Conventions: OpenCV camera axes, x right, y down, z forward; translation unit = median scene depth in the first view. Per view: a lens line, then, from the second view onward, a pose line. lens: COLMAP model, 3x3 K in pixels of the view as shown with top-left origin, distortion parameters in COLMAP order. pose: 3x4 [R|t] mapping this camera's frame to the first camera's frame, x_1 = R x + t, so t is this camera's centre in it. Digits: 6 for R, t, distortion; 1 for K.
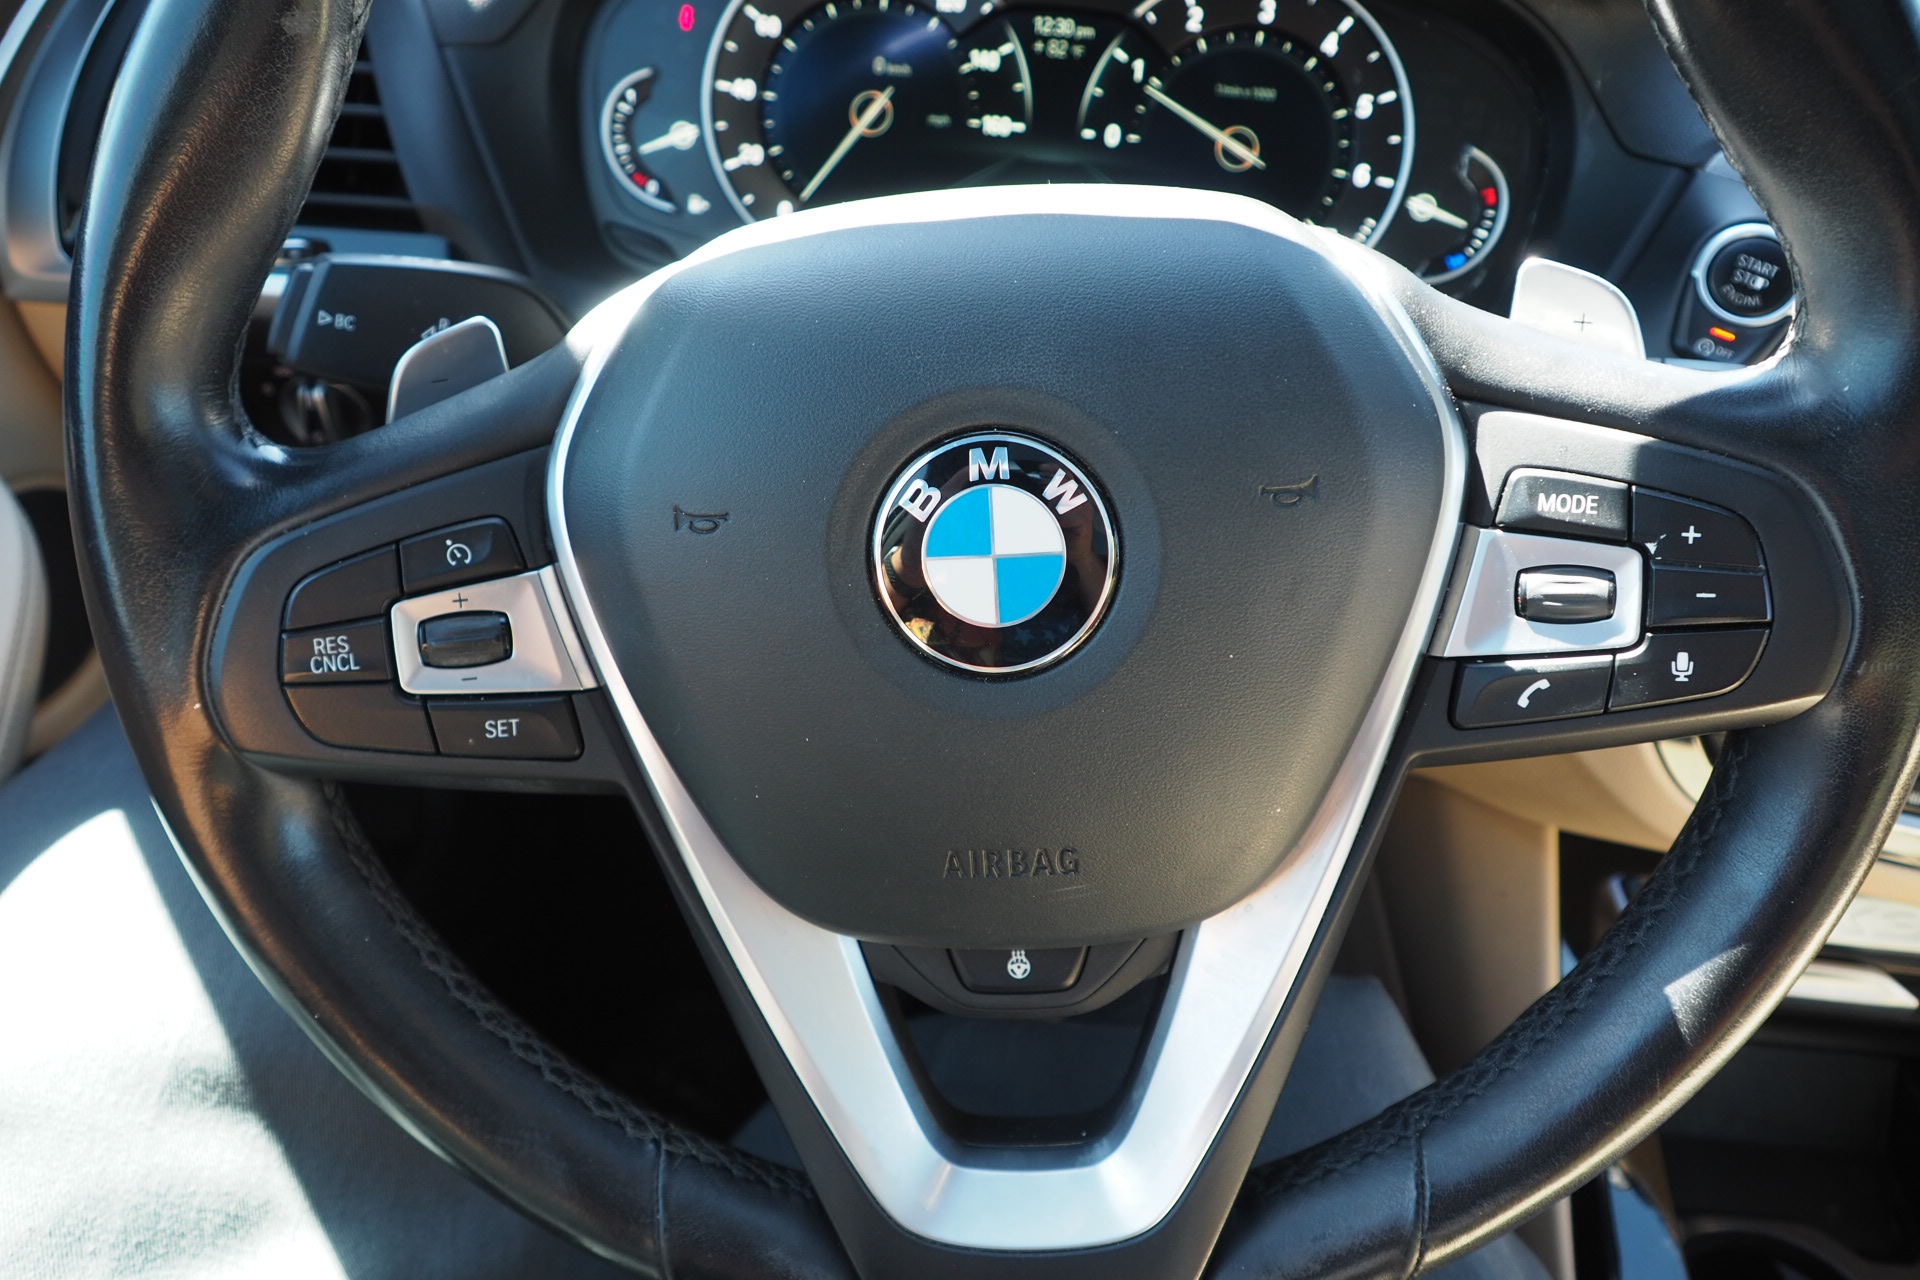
lens RADIAL K [[1348.8, 0, 957.1], [0, 1348.8, 648.3], [0, 0, 1]] dist [-0.050844, -0.001471]
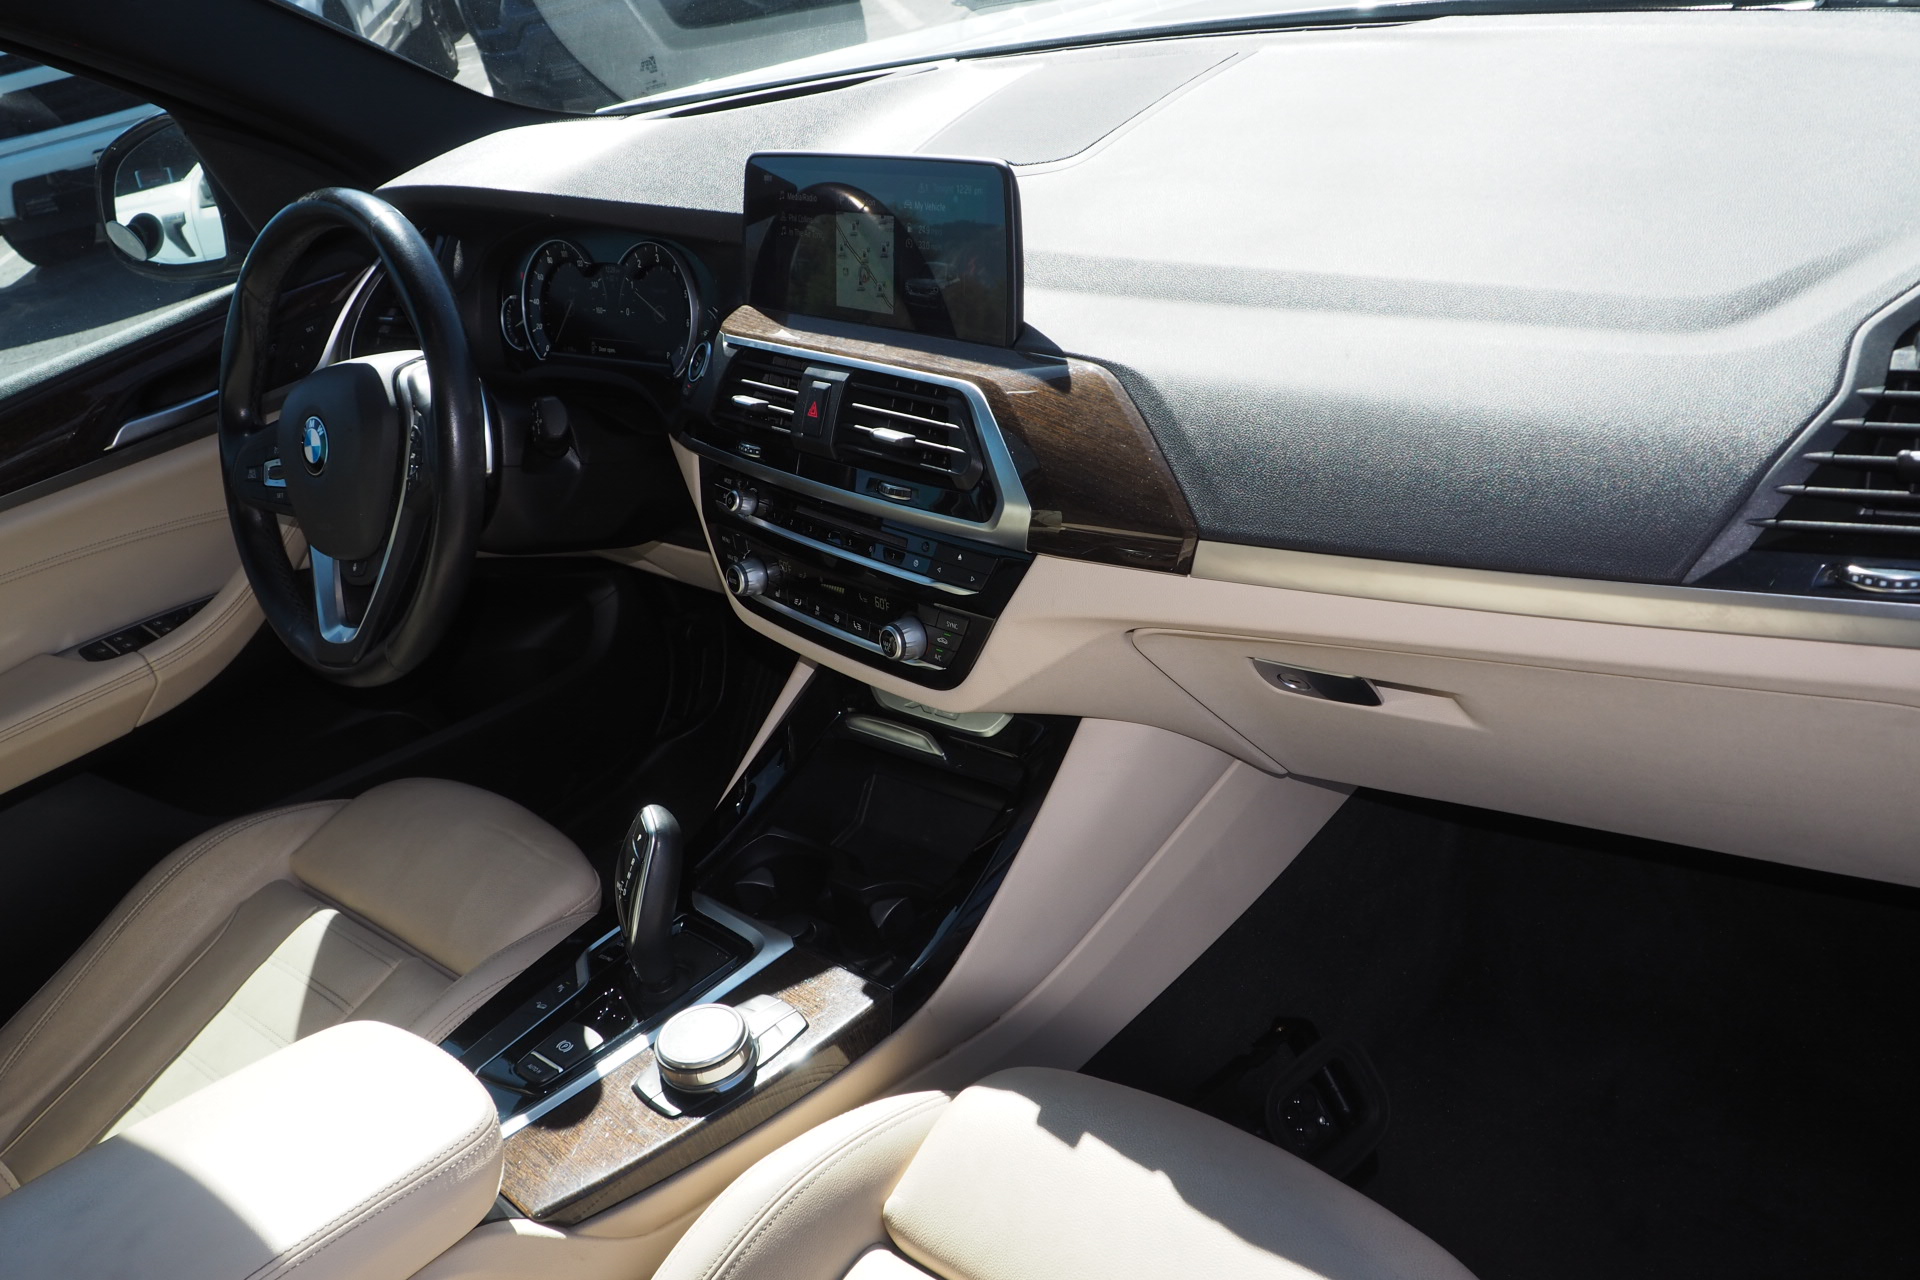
lens RADIAL K [[1602.5, 0, 960.0], [0, 1602.5, 640.0], [0, 0, 1]] dist [-0.009476, -0.003791]
pose [[0.775298, 0.074103, -0.627233, 2.439284], [-0.135822, 0.989420, -0.050991, 0.262056], [0.616819, 0.124725, 0.777160, -0.786217]]
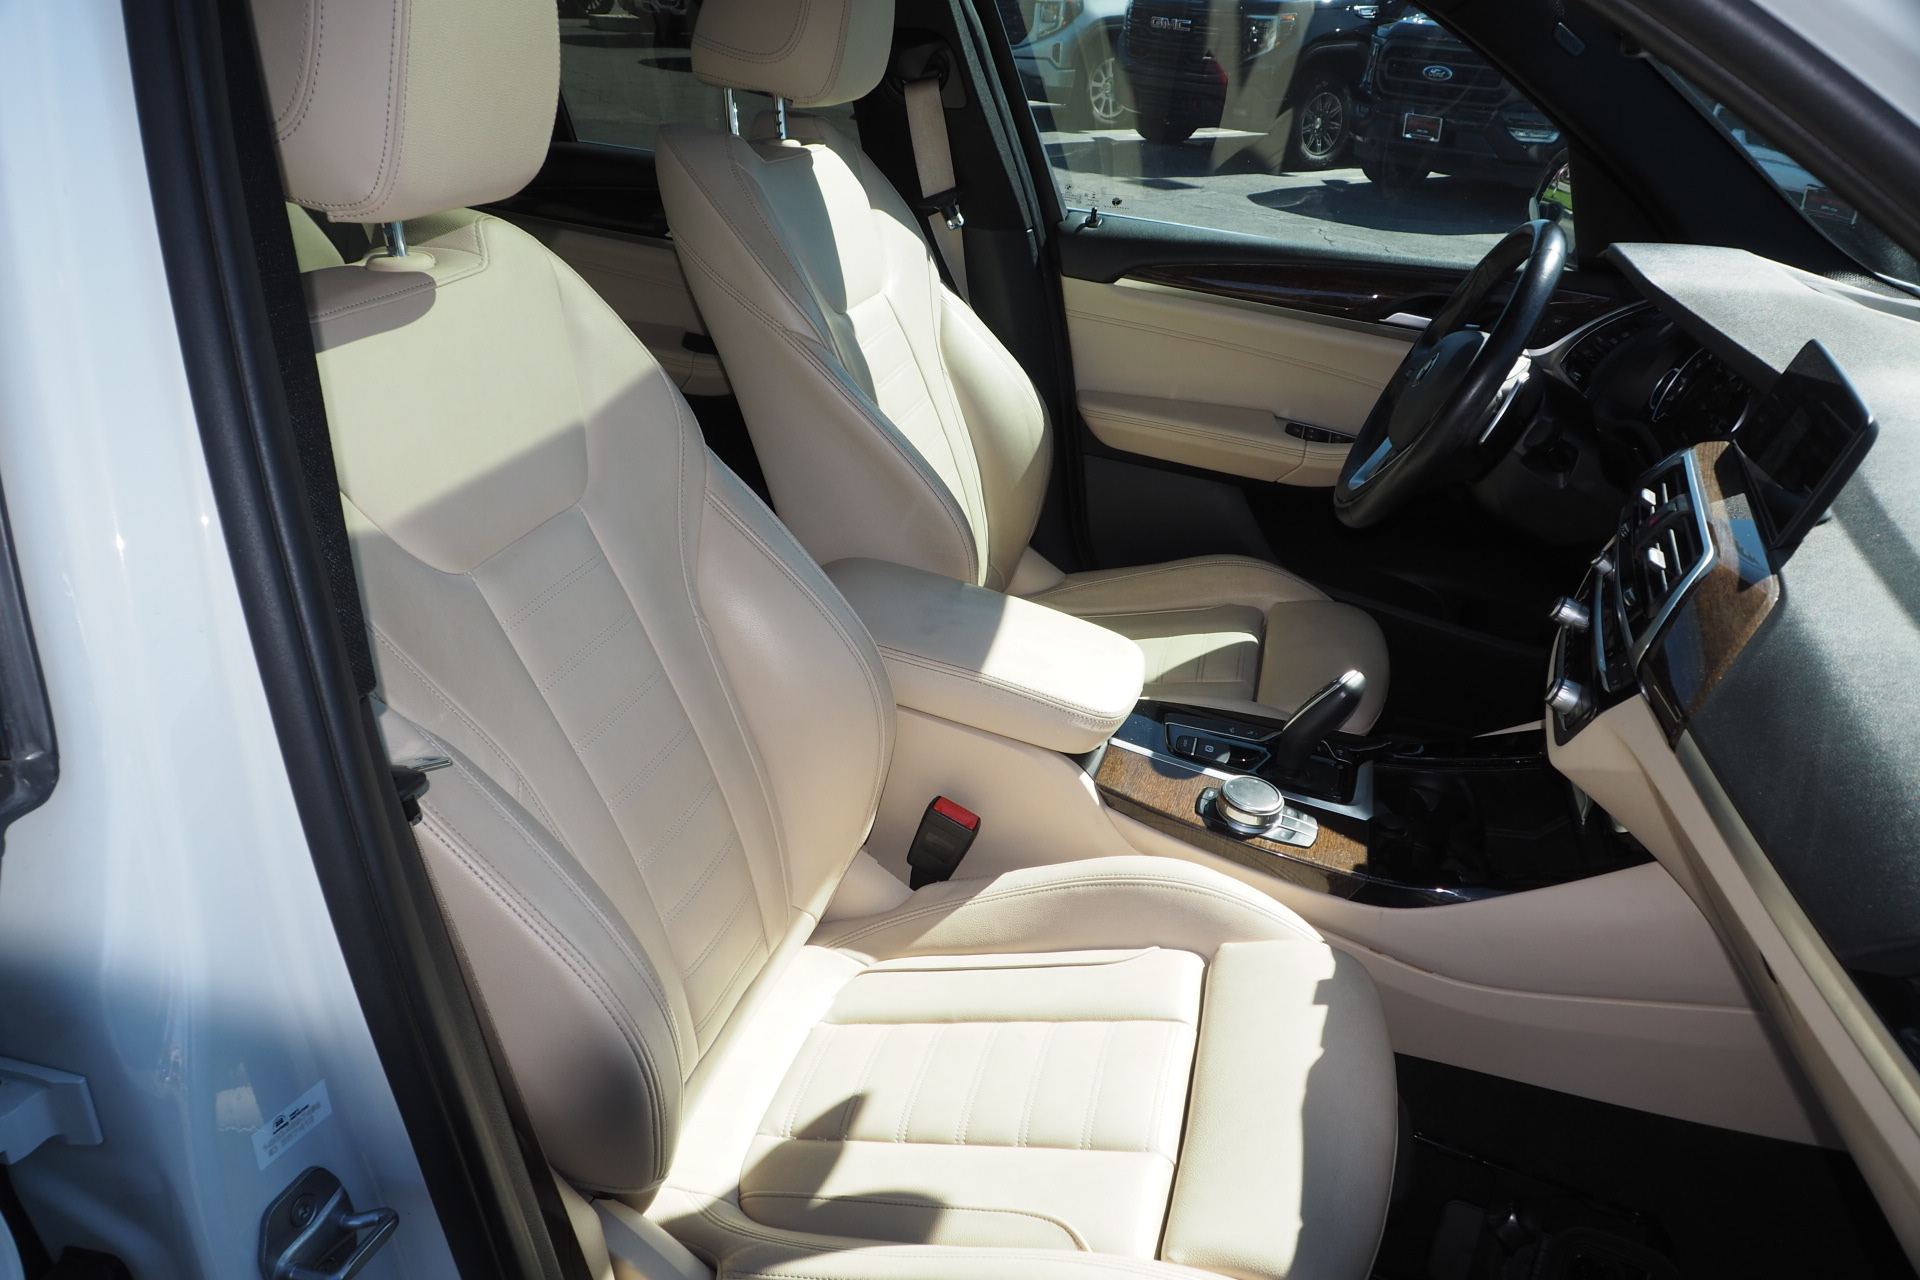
lens RADIAL K [[1382.8, 0, 948.6], [0, 1382.8, 642.3], [0, 0, 1]] dist [-0.033045, -0.000246]
pose [[-0.167441, 0.363527, -0.916412, 3.351557], [-0.653998, 0.654613, 0.379169, -0.112011], [0.737733, 0.662820, 0.128137, -0.274366]]
